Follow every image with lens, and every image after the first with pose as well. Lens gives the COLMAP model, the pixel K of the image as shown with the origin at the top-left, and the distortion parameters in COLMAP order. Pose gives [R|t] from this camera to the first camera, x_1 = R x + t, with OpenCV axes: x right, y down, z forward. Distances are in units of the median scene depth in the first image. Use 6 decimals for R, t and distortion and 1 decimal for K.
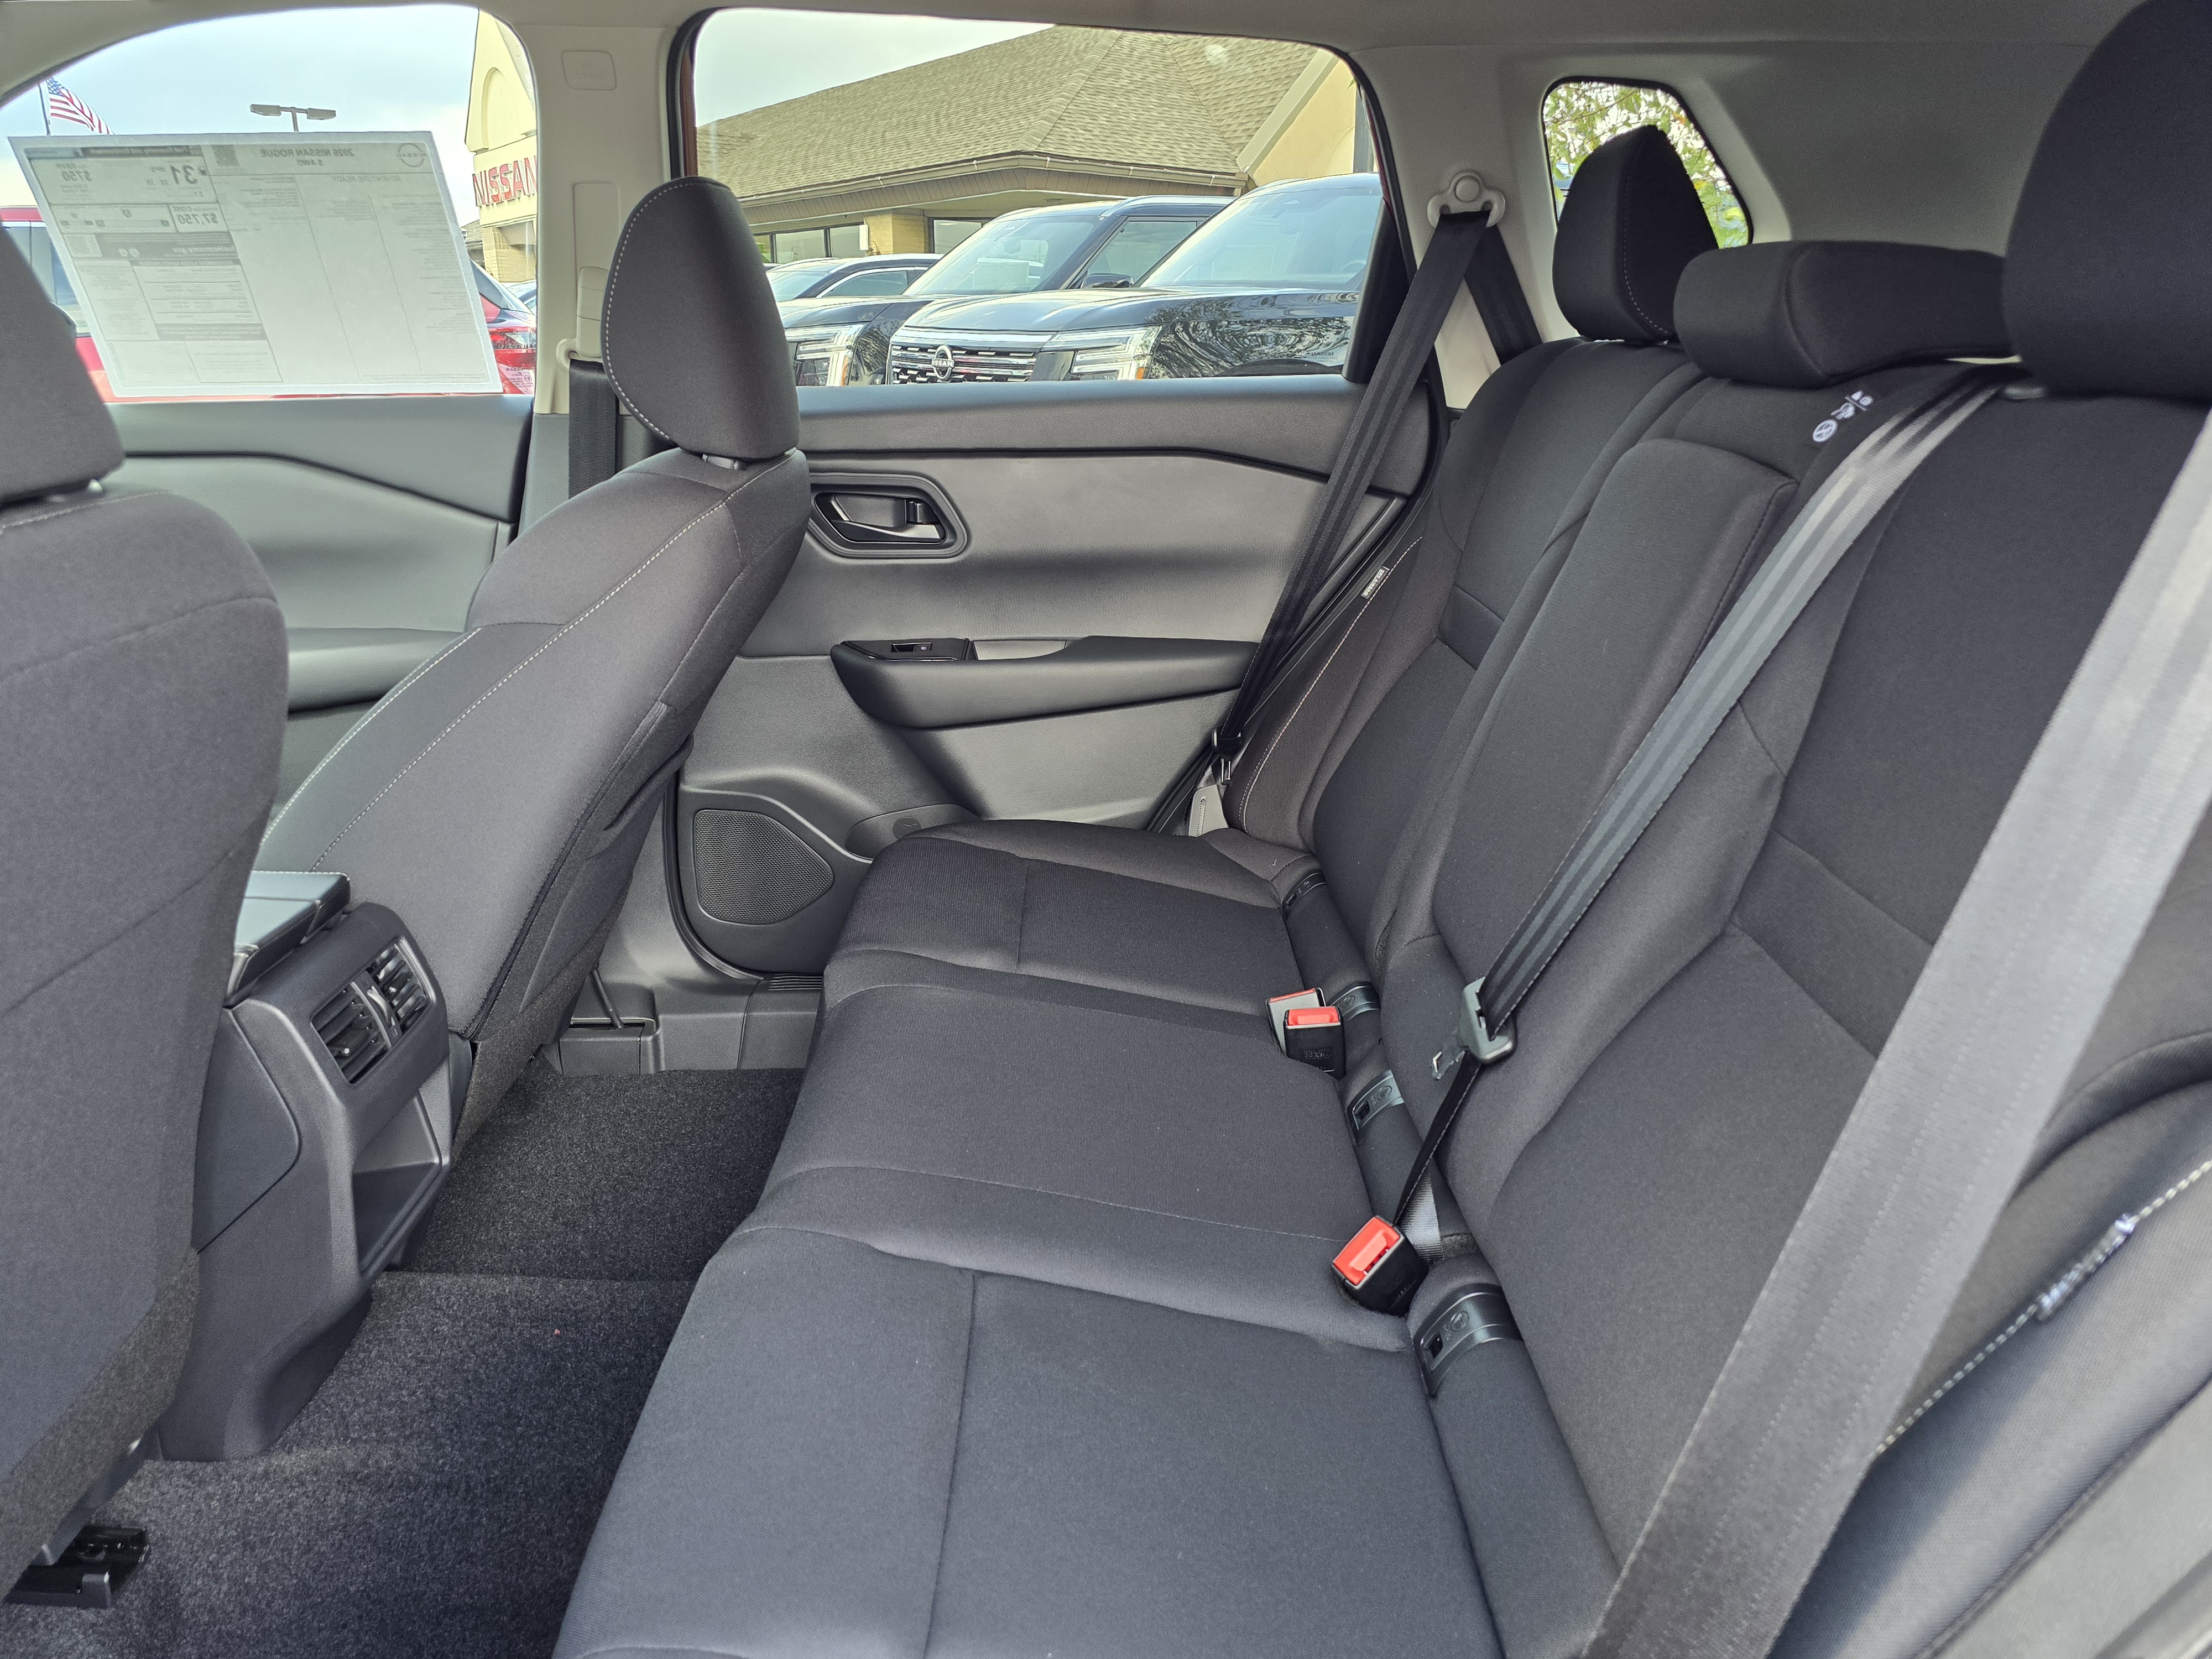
lens RADIAL K [[1508.2, 0, 1146.1], [0, 1508.2, 830.1], [0, 0, 1]] dist [0.037119, -0.038311]
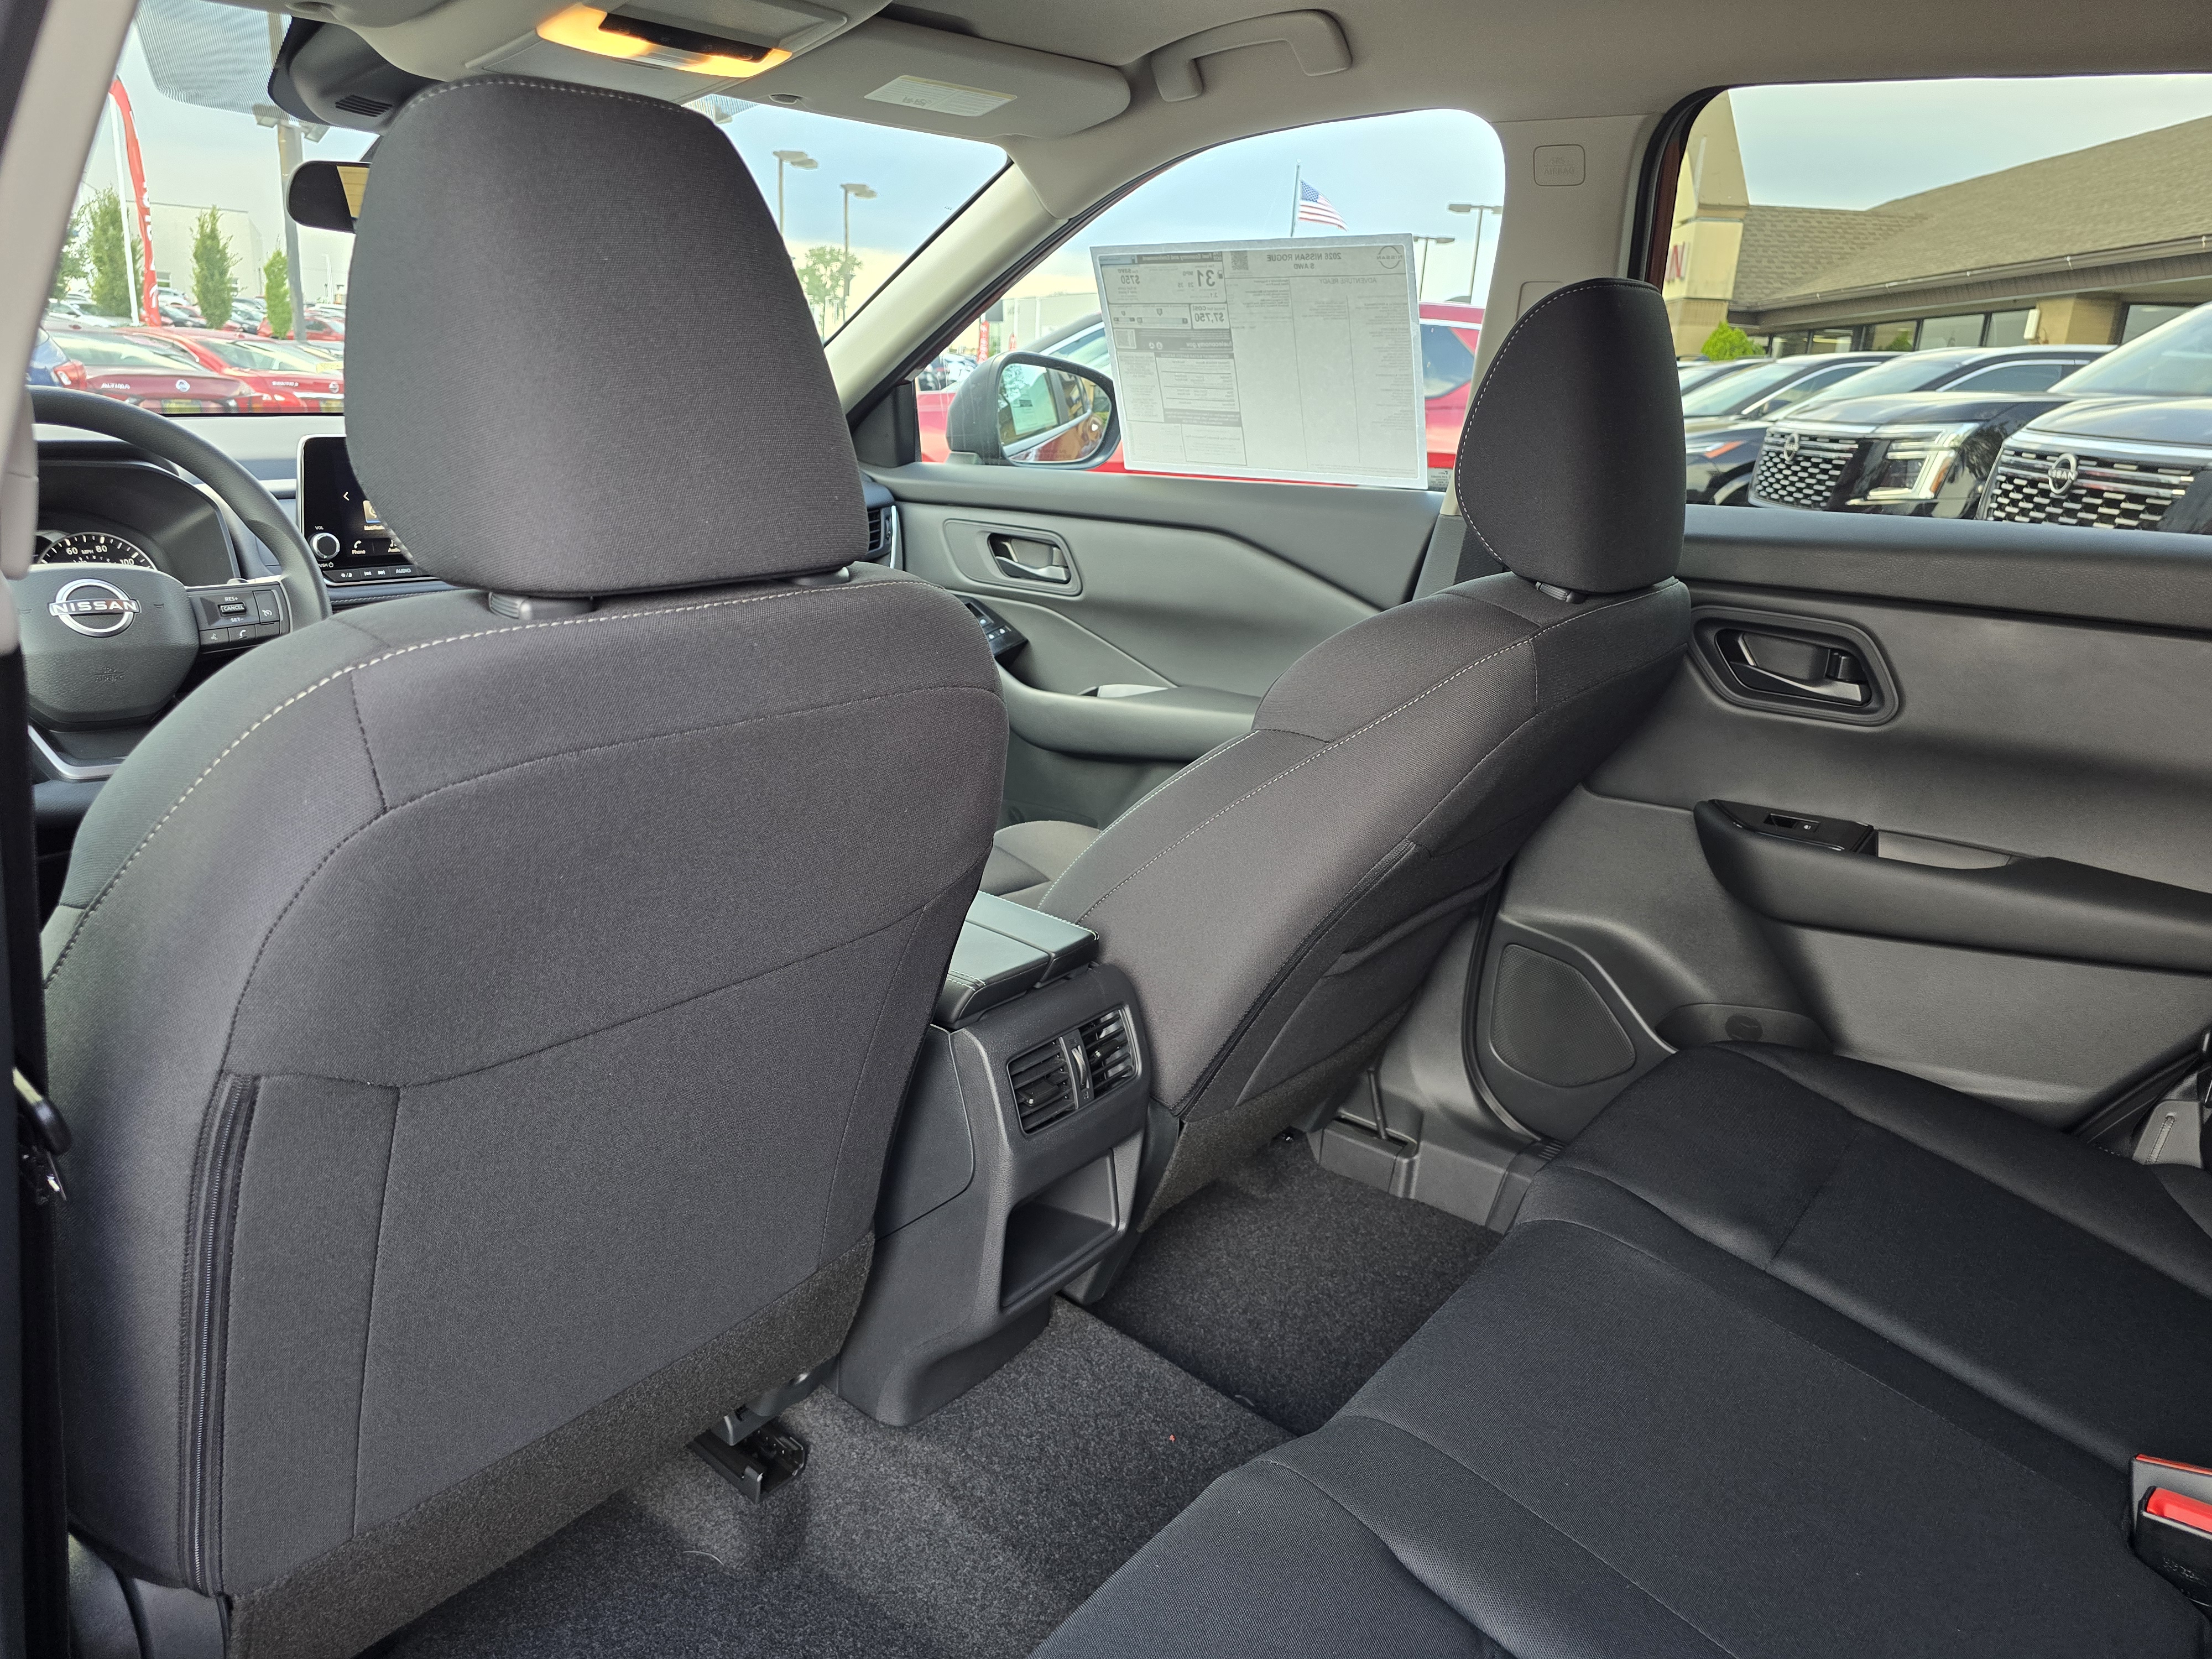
lens RADIAL K [[1508.0, 0, 1096.8], [0, 1508.0, 819.0], [0, 0, 1]] dist [0.070678, -0.086357]
pose [[0.758725, 0.213158, -0.615548, 0.075207], [-0.247145, 0.968490, 0.030747, -0.059193], [0.602706, 0.128801, 0.787499, 0.120570]]
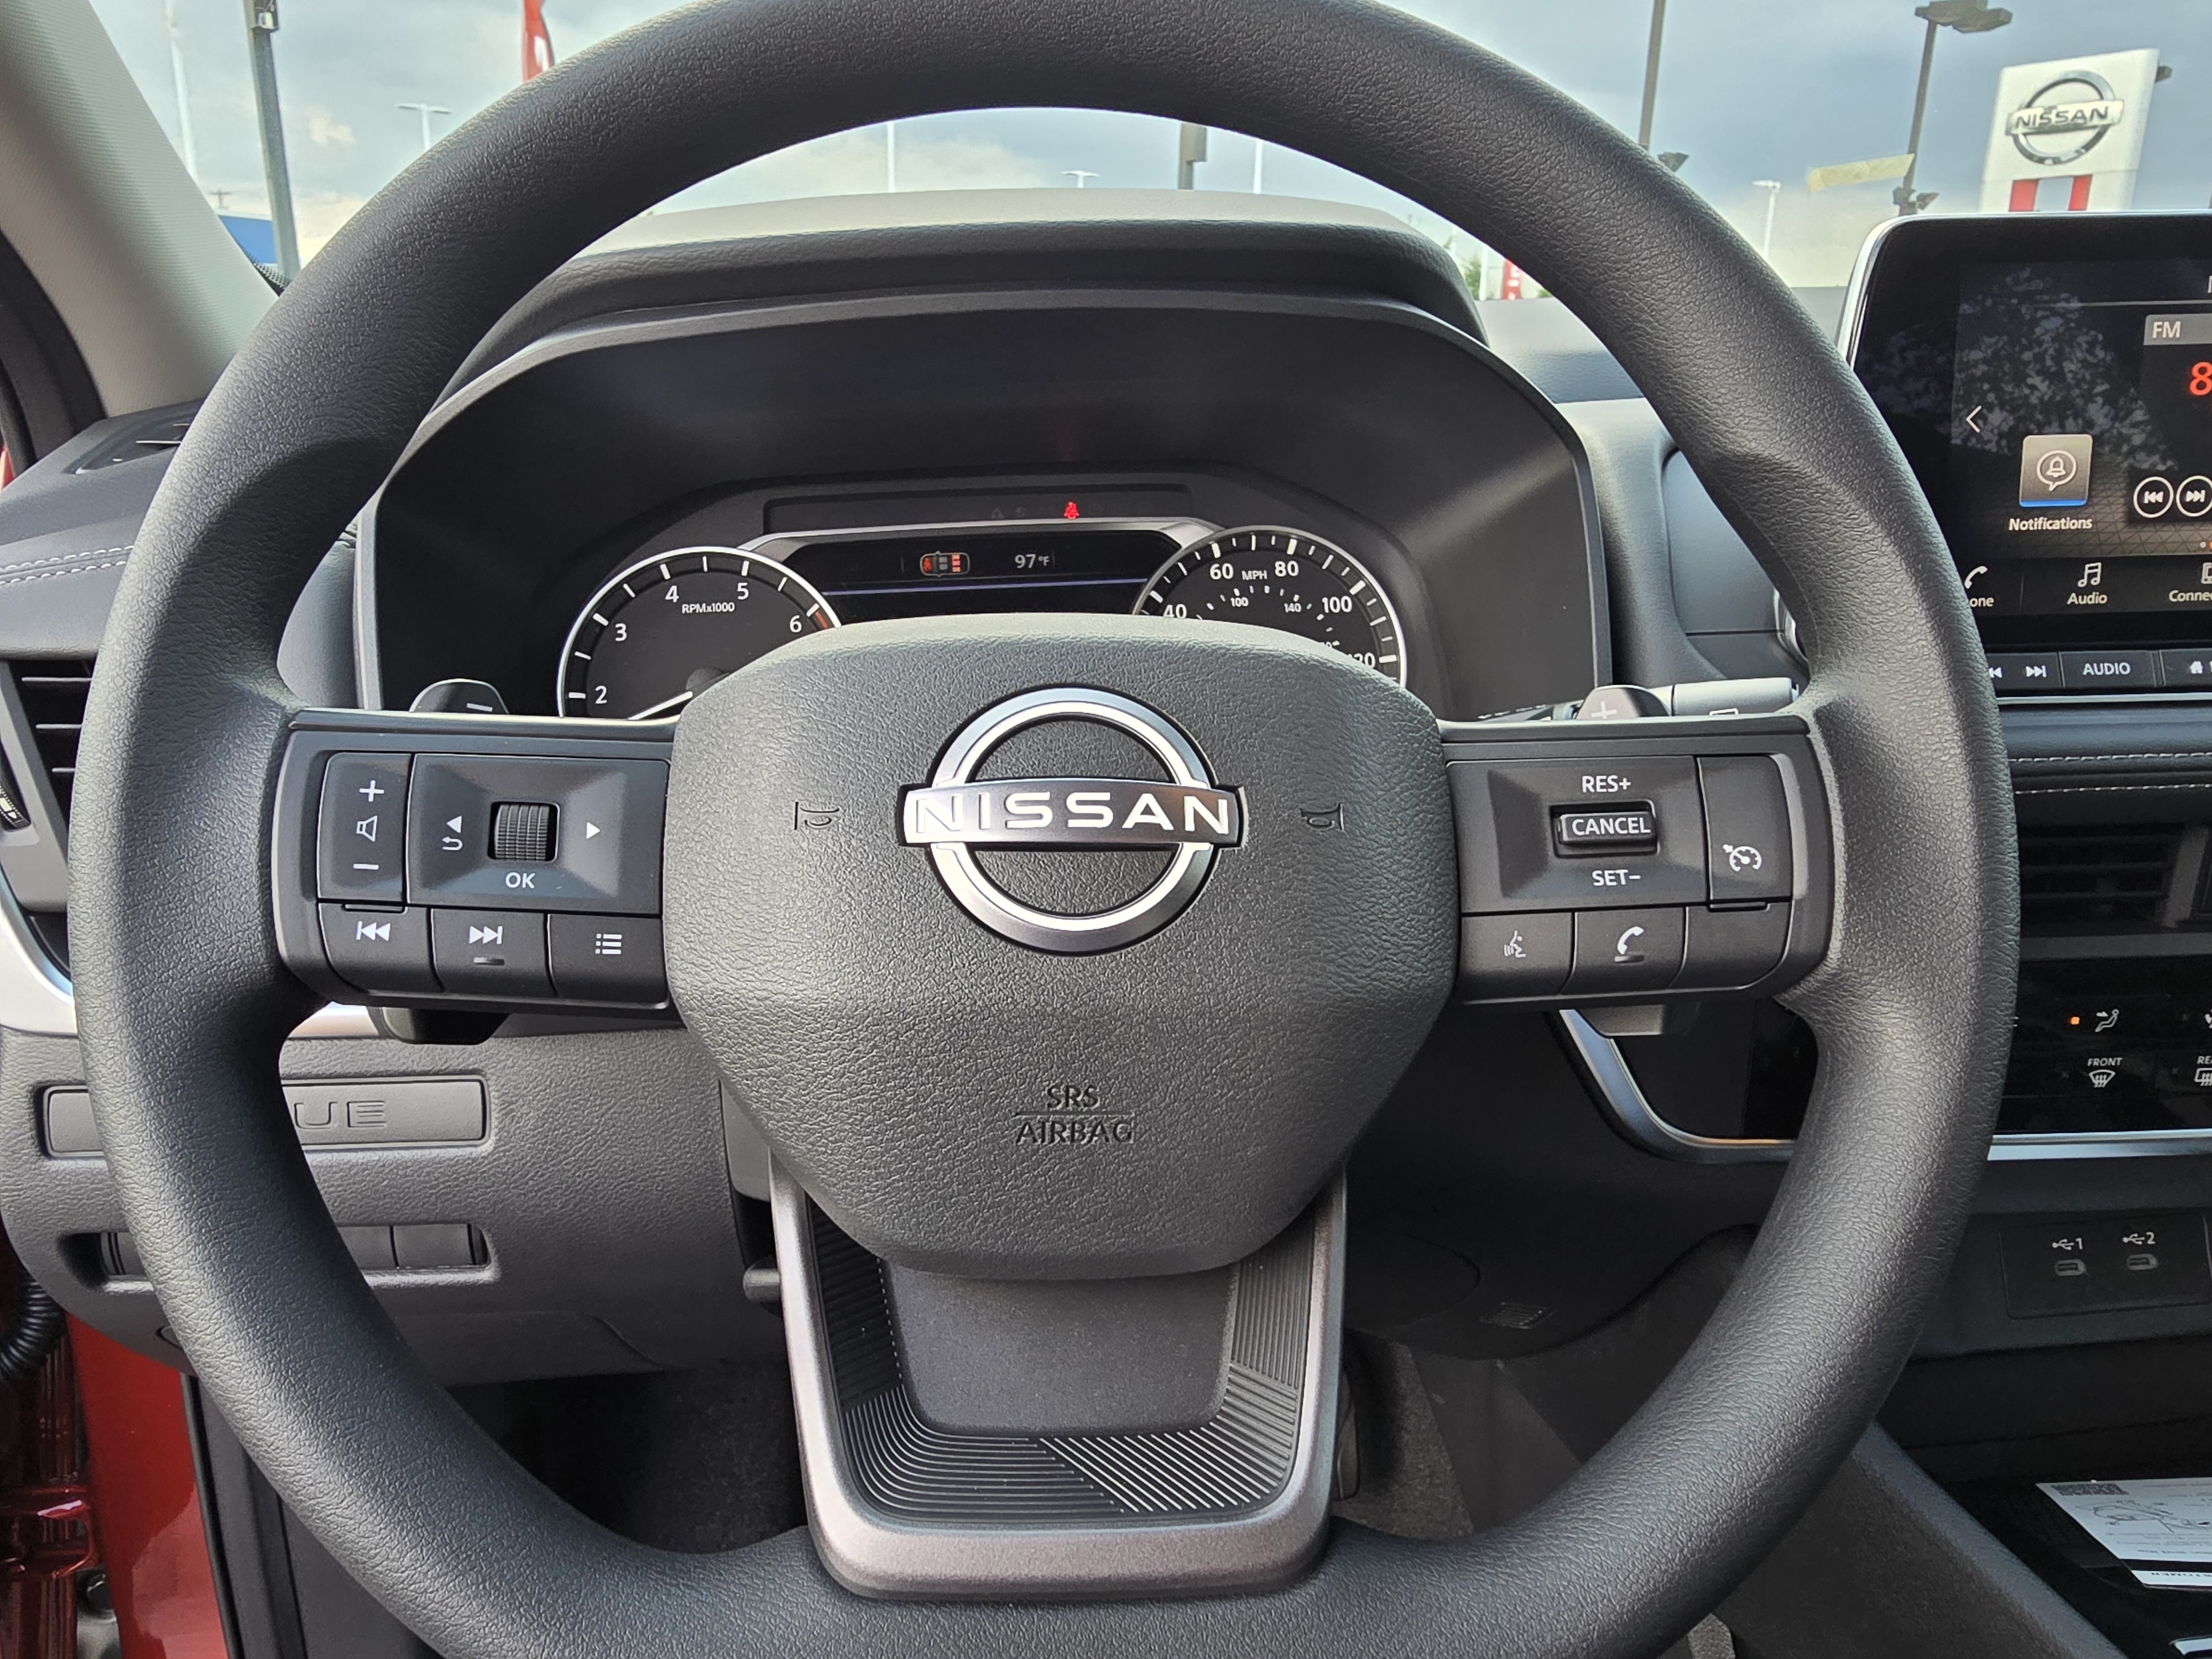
lens RADIAL K [[1534.1, 0, 1037.0], [0, 1534.1, 821.9], [0, 0, 1]] dist [0.007945, -0.000582]
pose [[0.054211, 0.269170, -0.961566, -0.600099], [-0.307079, 0.920808, 0.240448, -0.054511], [0.950139, 0.282241, 0.132574, 0.369672]]
